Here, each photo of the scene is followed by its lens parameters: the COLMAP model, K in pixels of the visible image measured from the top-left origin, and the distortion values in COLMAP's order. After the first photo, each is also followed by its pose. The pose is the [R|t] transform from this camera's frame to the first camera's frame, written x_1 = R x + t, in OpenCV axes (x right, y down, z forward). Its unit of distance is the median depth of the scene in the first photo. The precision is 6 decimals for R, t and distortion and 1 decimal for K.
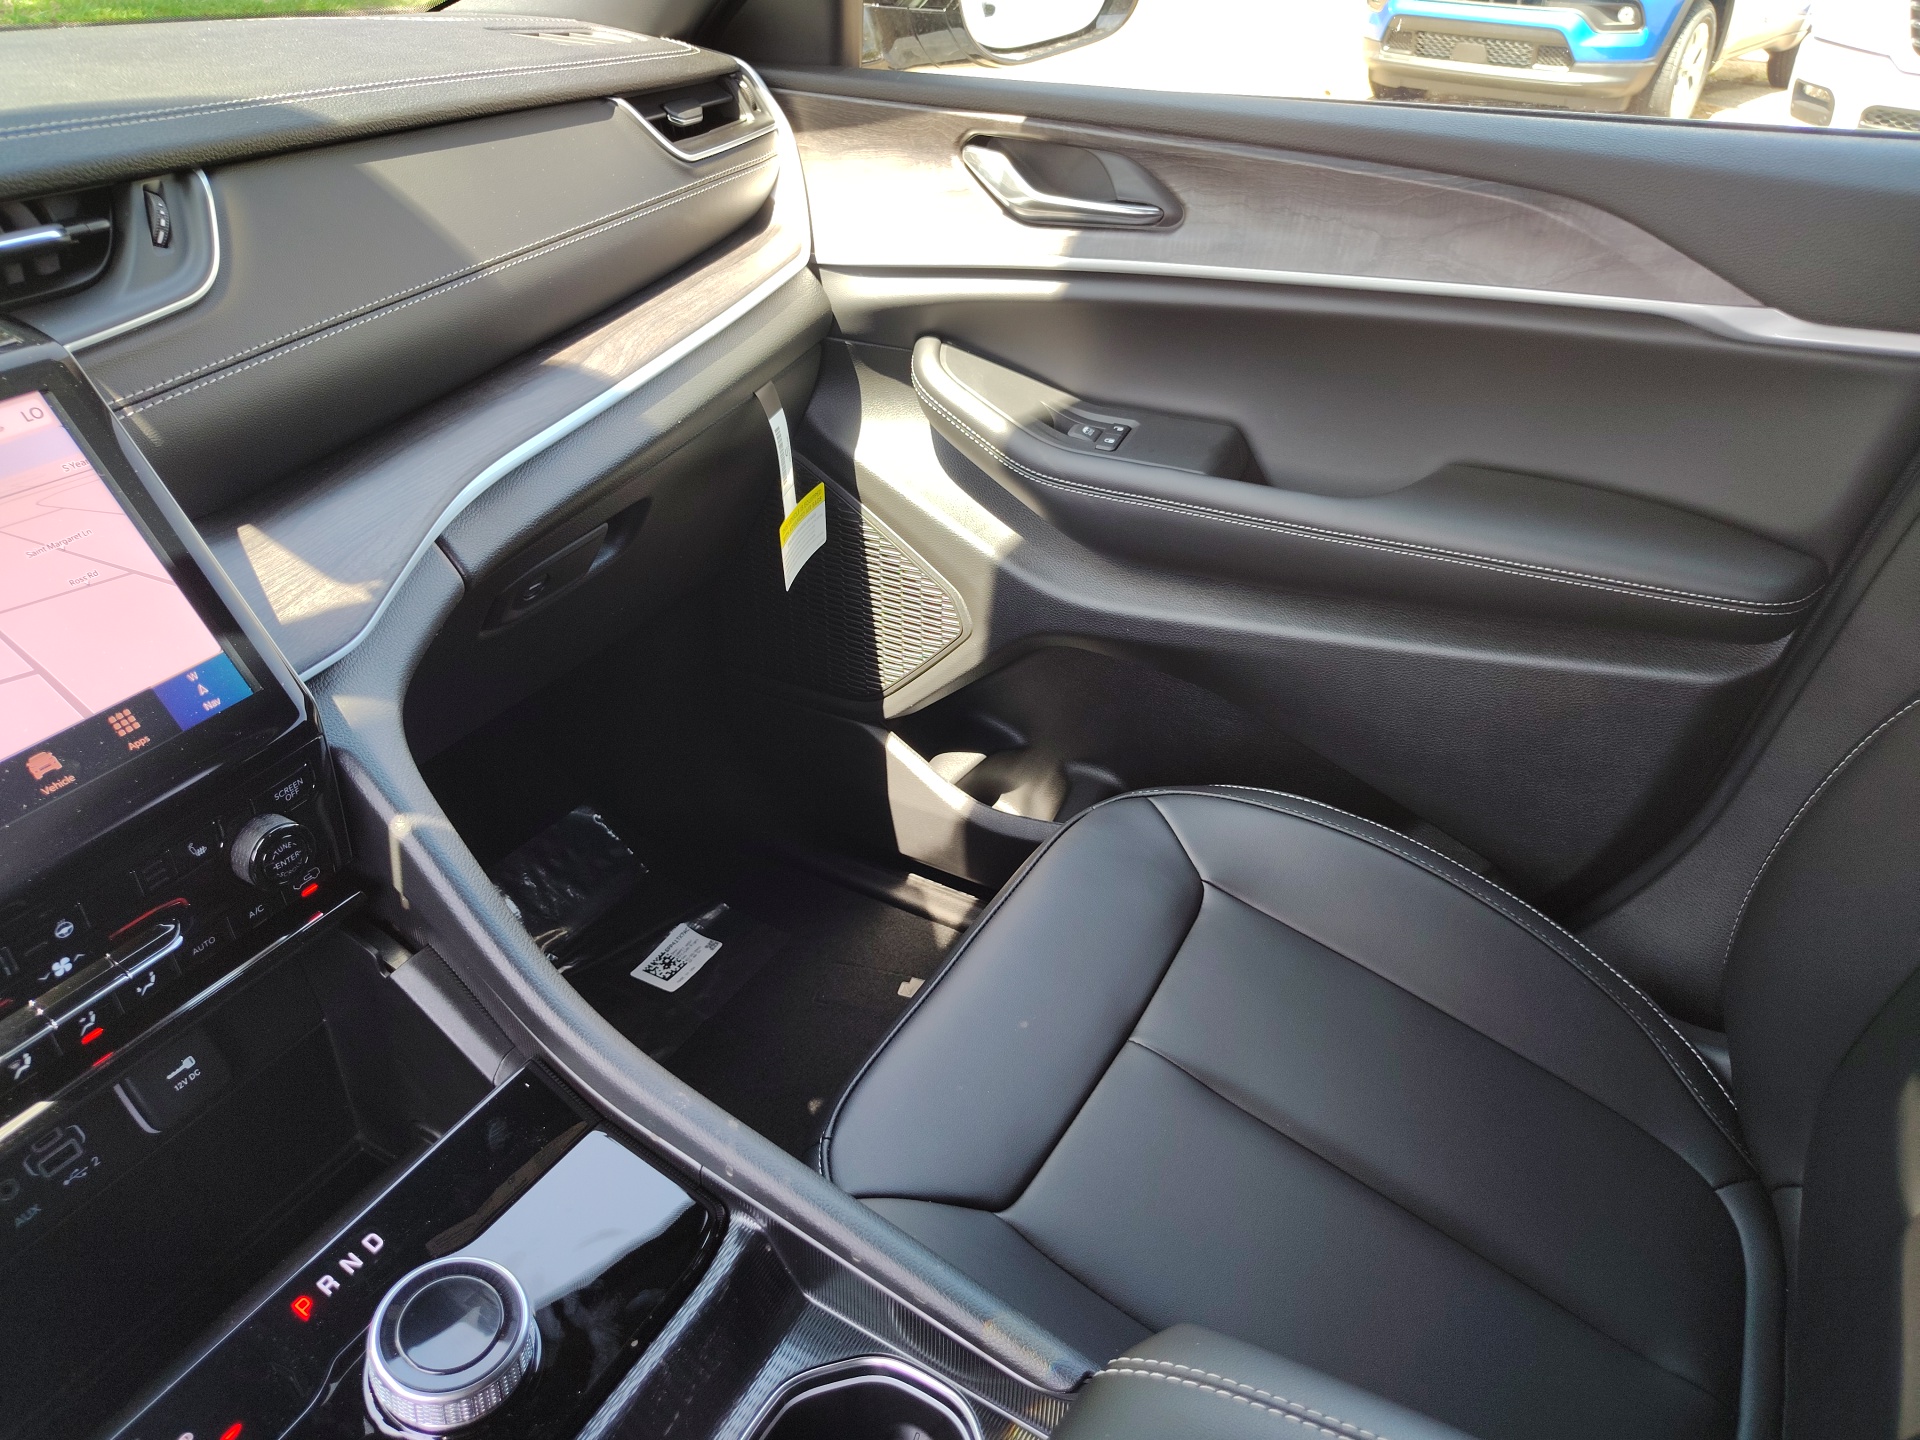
lens RADIAL K [[1327.2, 0, 961.7], [0, 1327.2, 719.7], [0, 0, 1]] dist [0.031100, -0.054443]
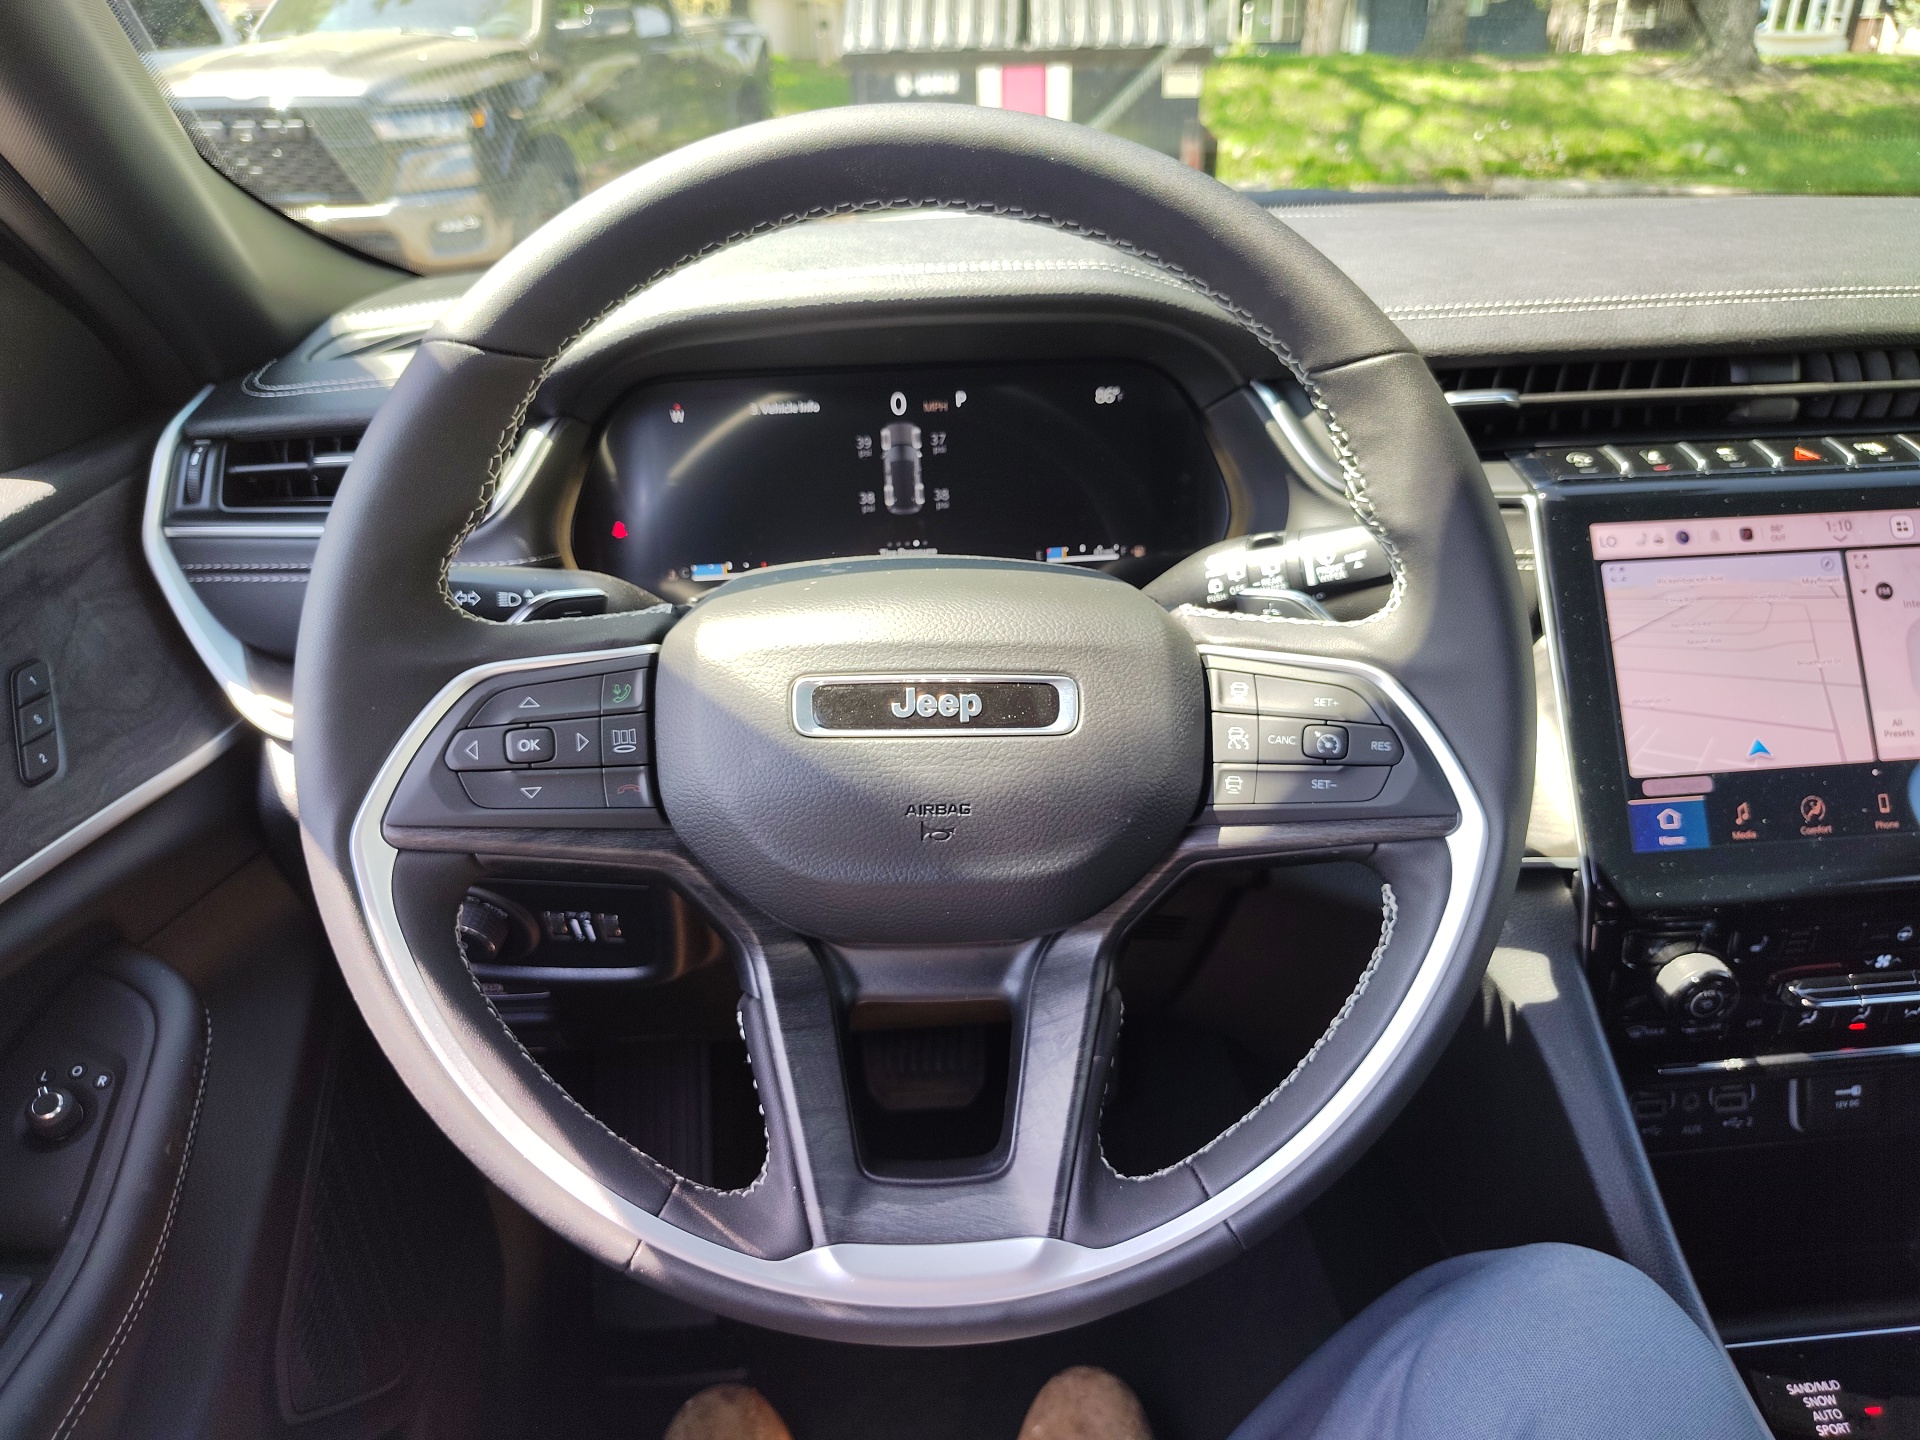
lens RADIAL K [[1349.4, 0, 960.0], [0, 1349.4, 720.0], [0, 0, 1]] dist [0.001675, -0.022622]
pose [[0.562153, 0.352637, -0.748085, -0.274154], [-0.430196, 0.897217, 0.099663, 0.189264], [0.706339, 0.265798, 0.656077, -0.324729]]
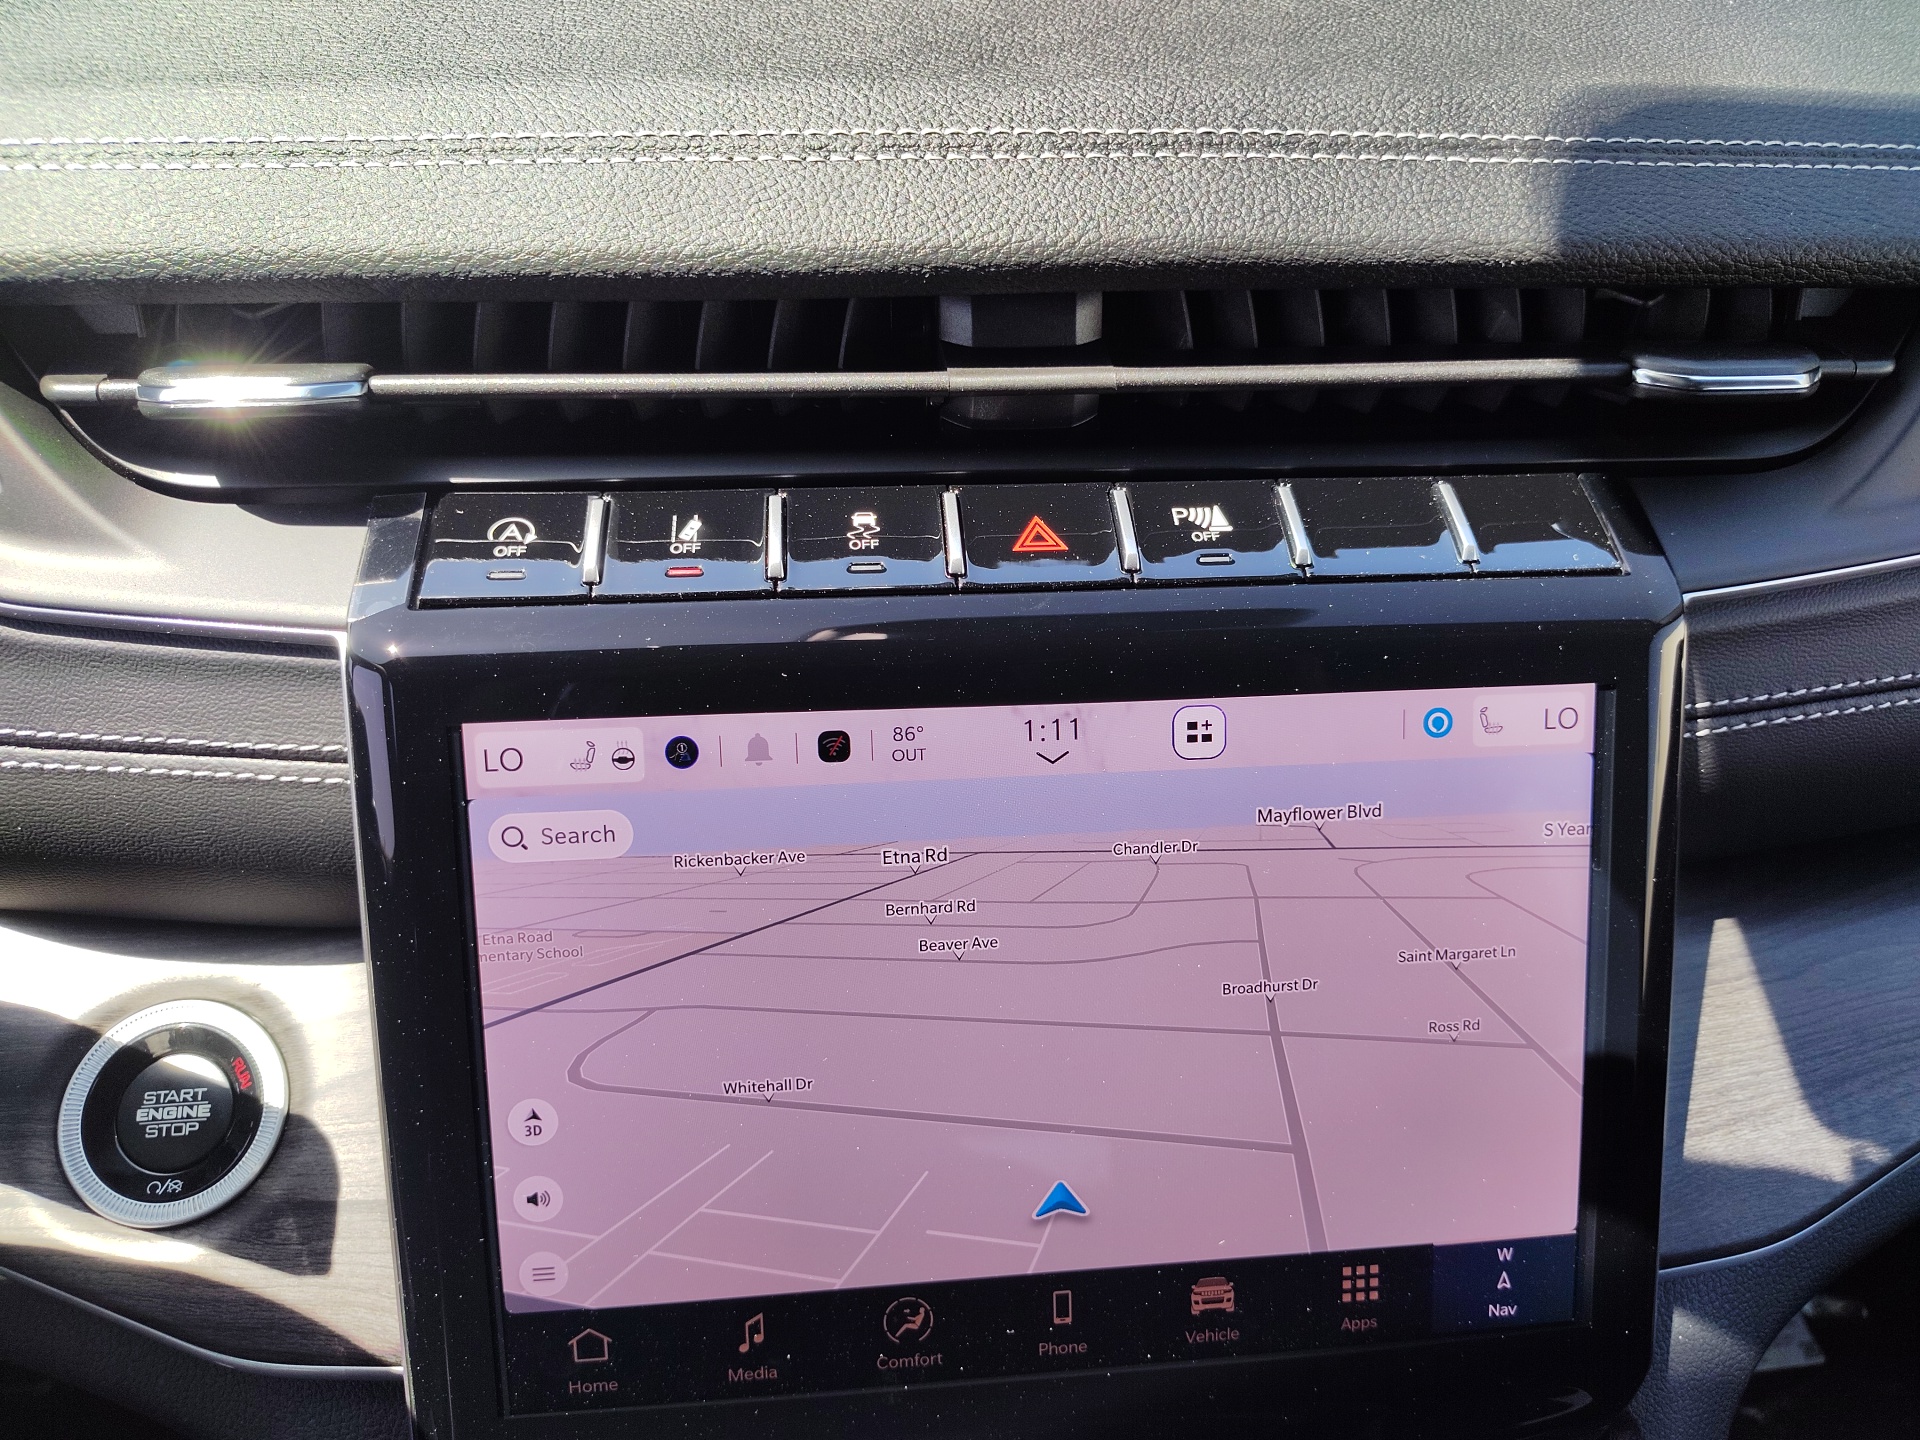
lens RADIAL K [[1357.3, 0, 994.7], [0, 1357.3, 716.9], [0, 0, 1]] dist [0.003494, -0.031168]
pose [[0.570773, 0.558924, -0.601516, -0.444525], [-0.477187, 0.821950, 0.310951, -0.255118], [0.668214, 0.109554, 0.735858, 0.403240]]
